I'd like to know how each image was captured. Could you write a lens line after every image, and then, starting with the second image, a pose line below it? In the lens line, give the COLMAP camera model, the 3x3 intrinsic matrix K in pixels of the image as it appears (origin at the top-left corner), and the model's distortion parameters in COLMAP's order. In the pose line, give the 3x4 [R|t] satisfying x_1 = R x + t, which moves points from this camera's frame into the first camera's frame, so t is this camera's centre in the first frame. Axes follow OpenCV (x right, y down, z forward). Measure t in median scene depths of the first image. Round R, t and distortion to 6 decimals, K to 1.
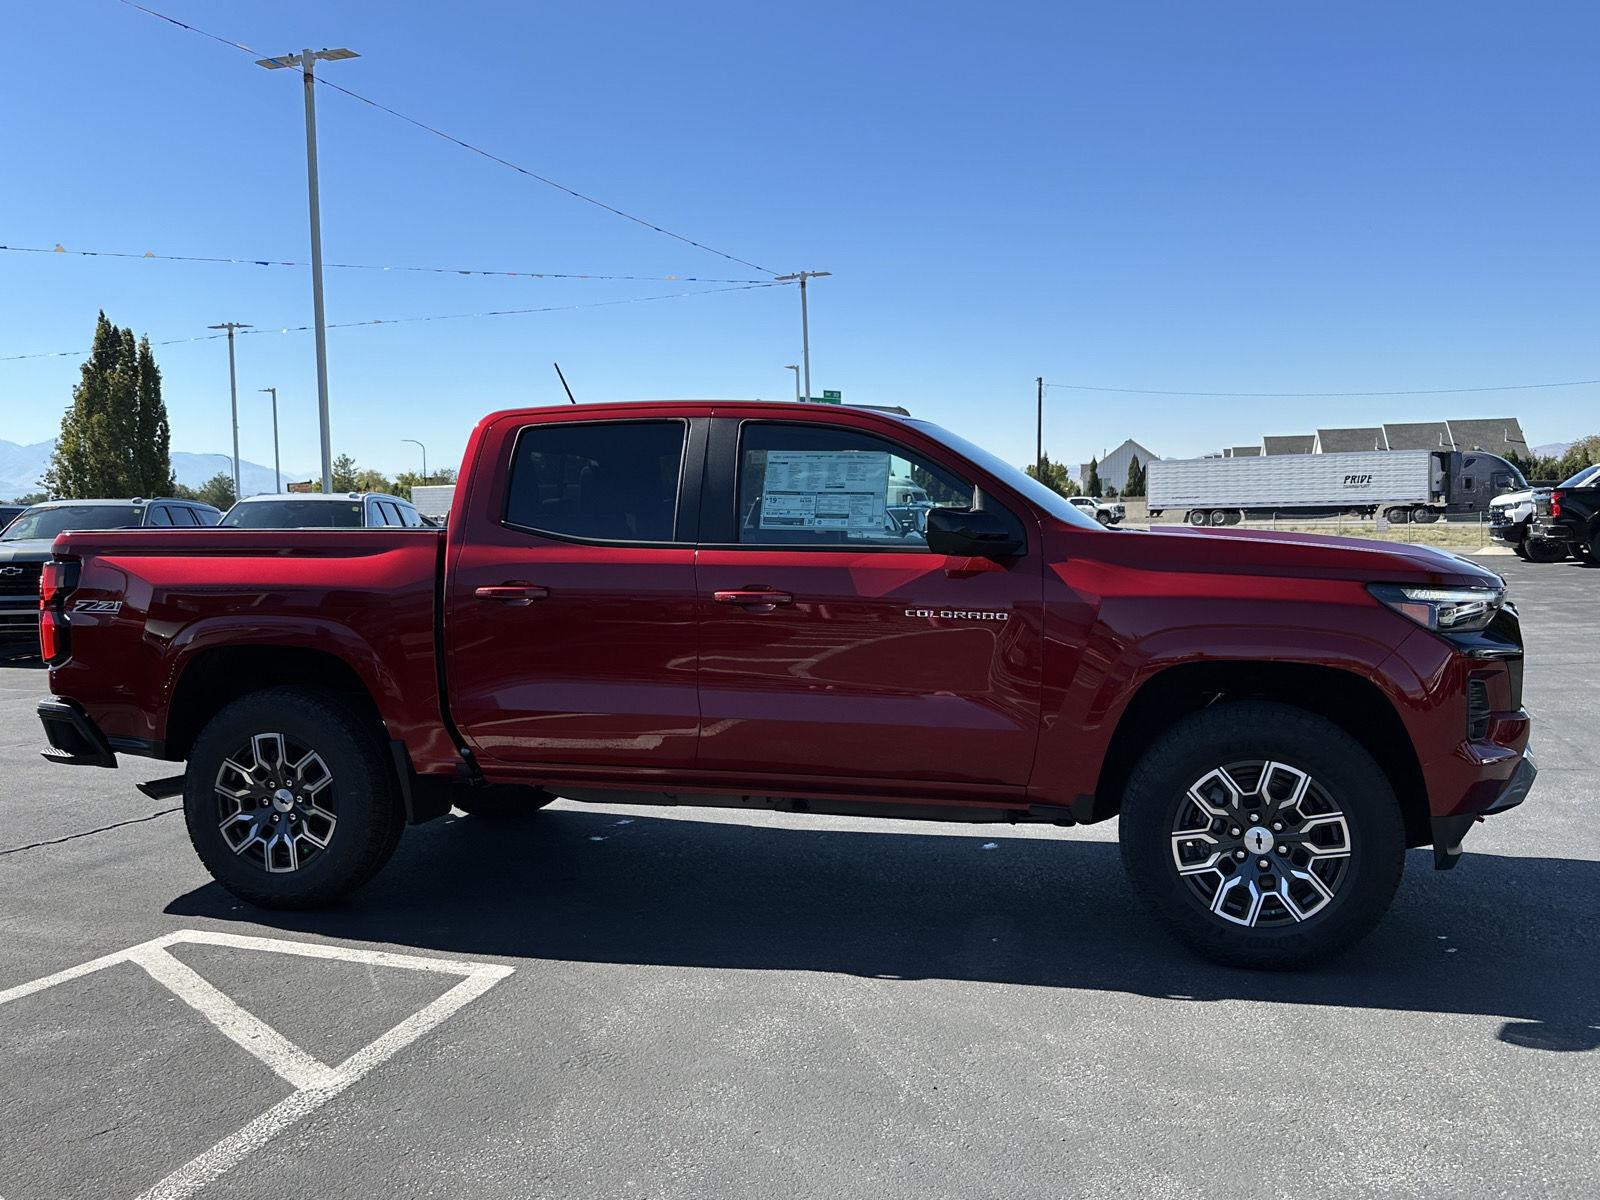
lens RADIAL K [[1407.7, 0, 804.6], [0, 1407.7, 583.6], [0, 0, 1]] dist [0.126861, -0.277103]
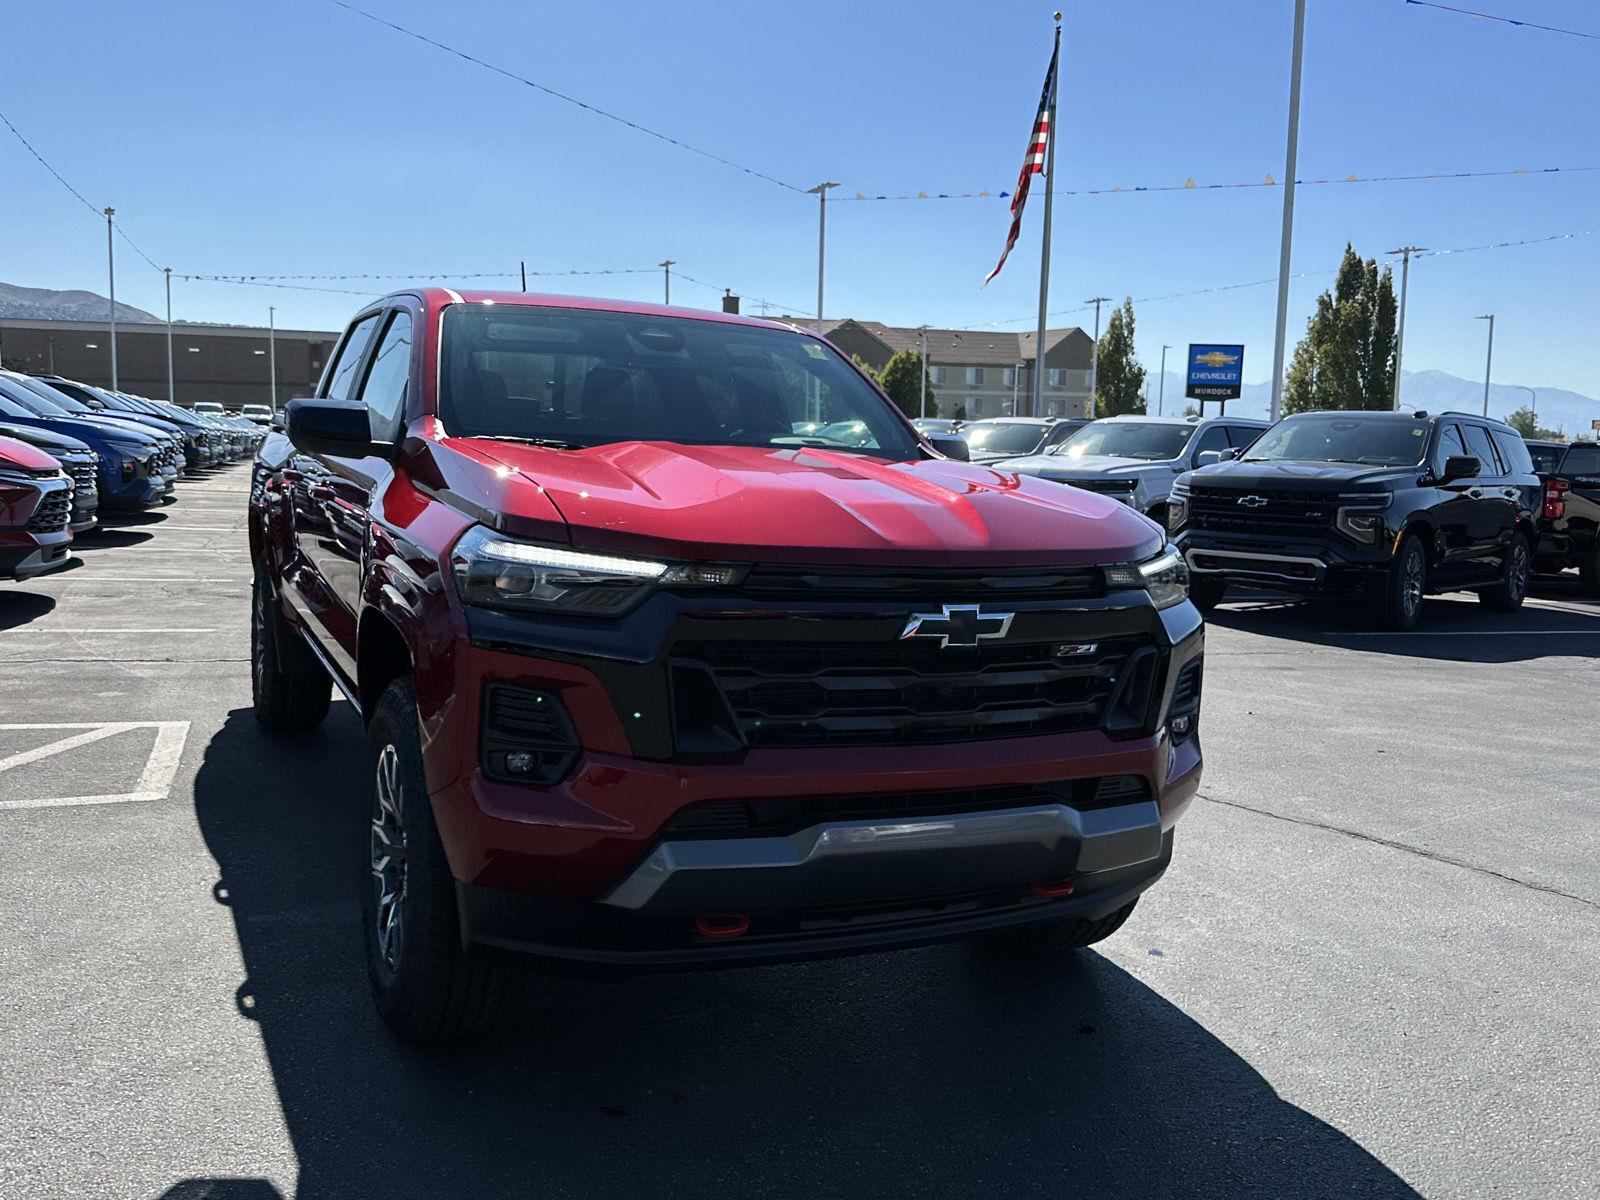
lens RADIAL K [[1396.3, 0, 810.1], [0, 1396.3, 584.6], [0, 0, 1]] dist [0.191080, -0.440583]
pose [[0.646298, 0.120402, -0.753526, 0.093167], [-0.084473, 0.992693, 0.086165, -0.003986], [0.758395, 0.007964, 0.651746, 0.062492]]
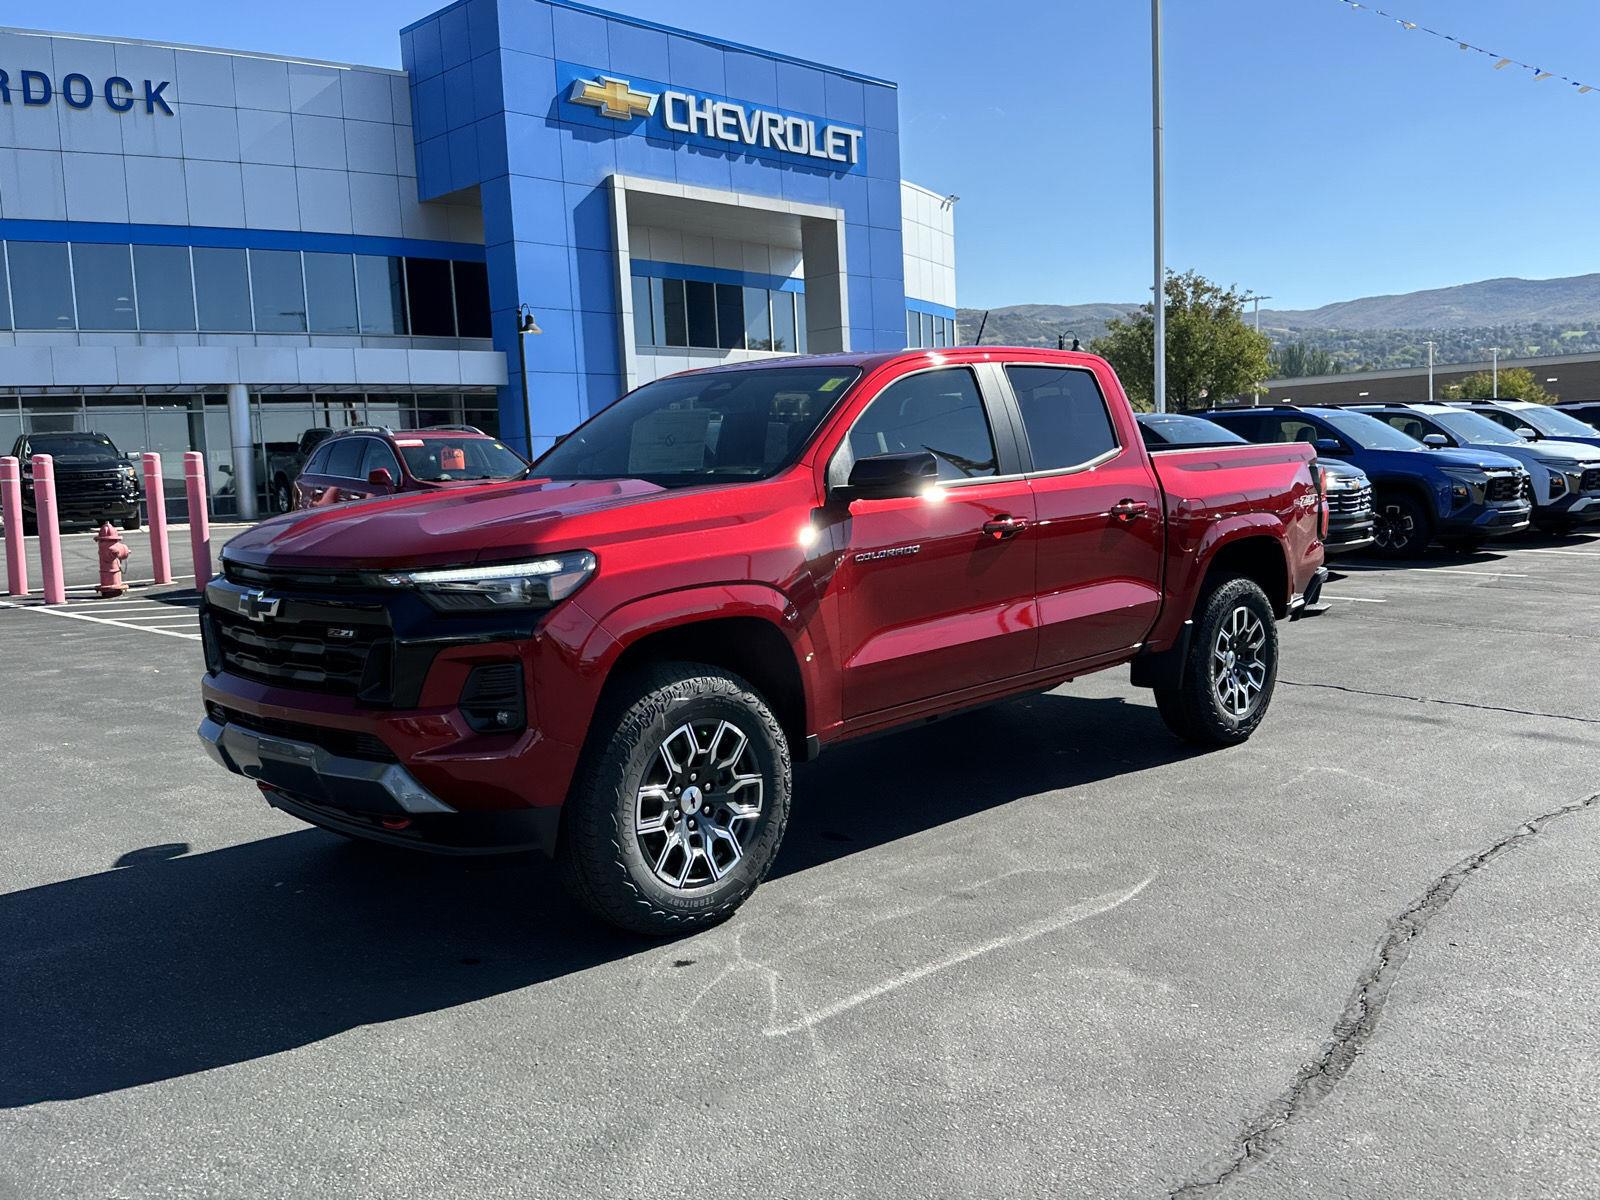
lens RADIAL K [[1398.9, 0, 800.0], [0, 1398.9, 600.0], [0, 0, 1]] dist [0.124107, -0.203128]
pose [[-0.484678, 0.119063, -0.866551, 0.113197], [-0.000320, 0.990668, 0.136295, -0.010101], [0.874693, 0.066336, -0.480117, 0.178928]]
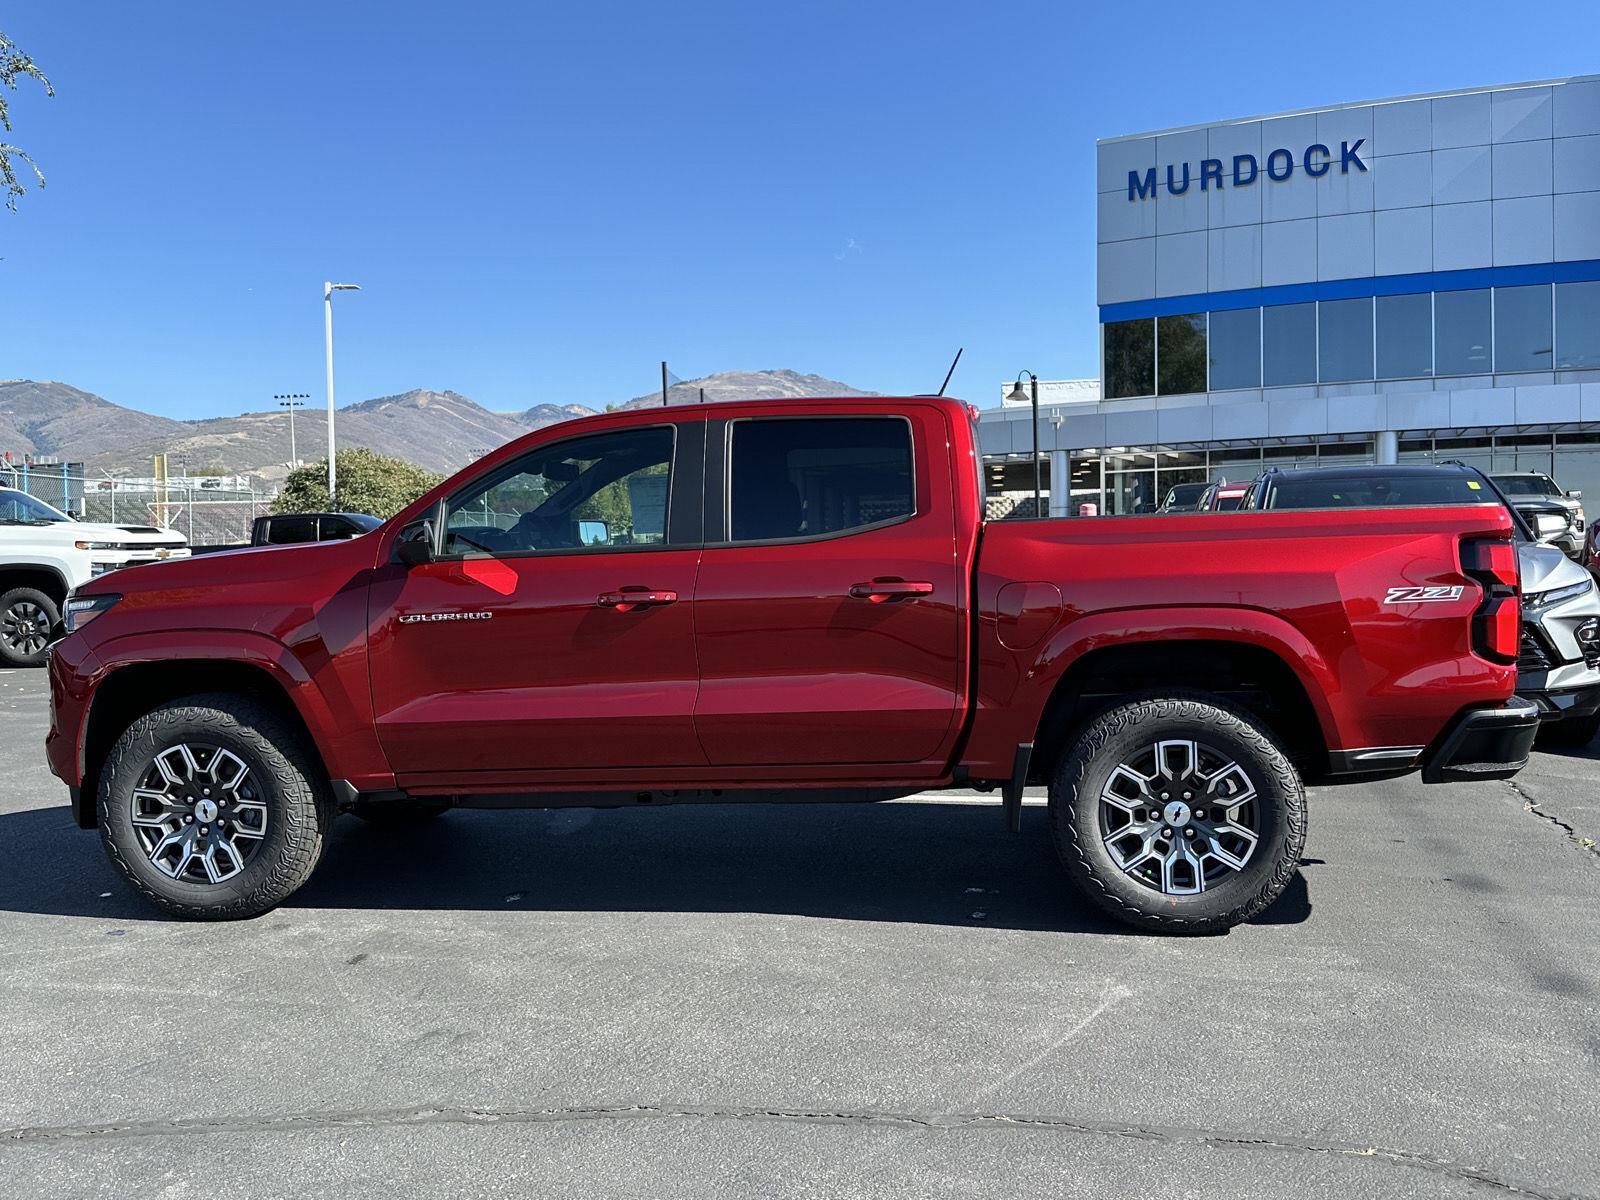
lens RADIAL K [[1407.7, 0, 804.6], [0, 1407.7, 583.6], [0, 0, 1]] dist [0.126861, -0.277103]
pose [[-0.990648, 0.040557, -0.130276, 0.006969], [0.030372, 0.996393, 0.079238, -0.009578], [0.133020, 0.074540, -0.988306, 0.243592]]
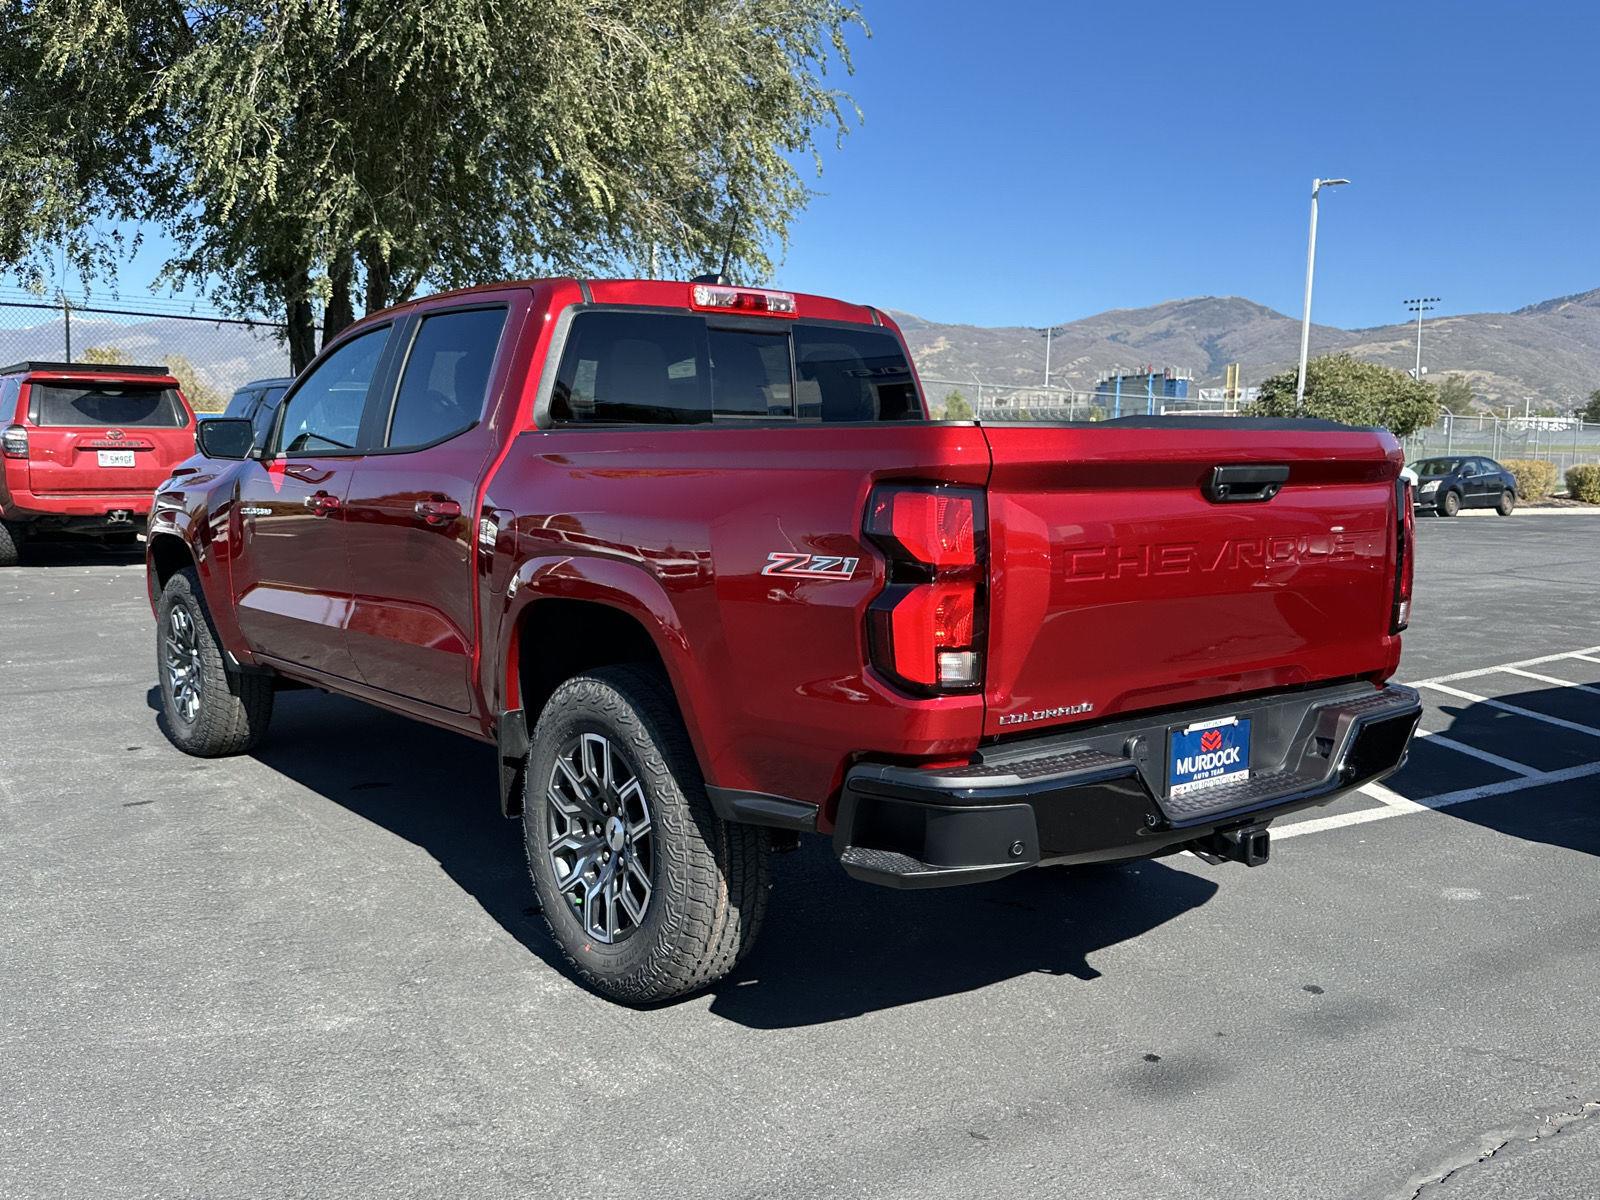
lens RADIAL K [[1395.2, 0, 808.0], [0, 1395.2, 592.7], [0, 0, 1]] dist [0.145638, -0.267048]
pose [[-0.808274, -0.053409, 0.586379, -0.082741], [0.026382, 0.991592, 0.126682, -0.006236], [-0.588215, 0.117864, -0.800069, 0.200511]]
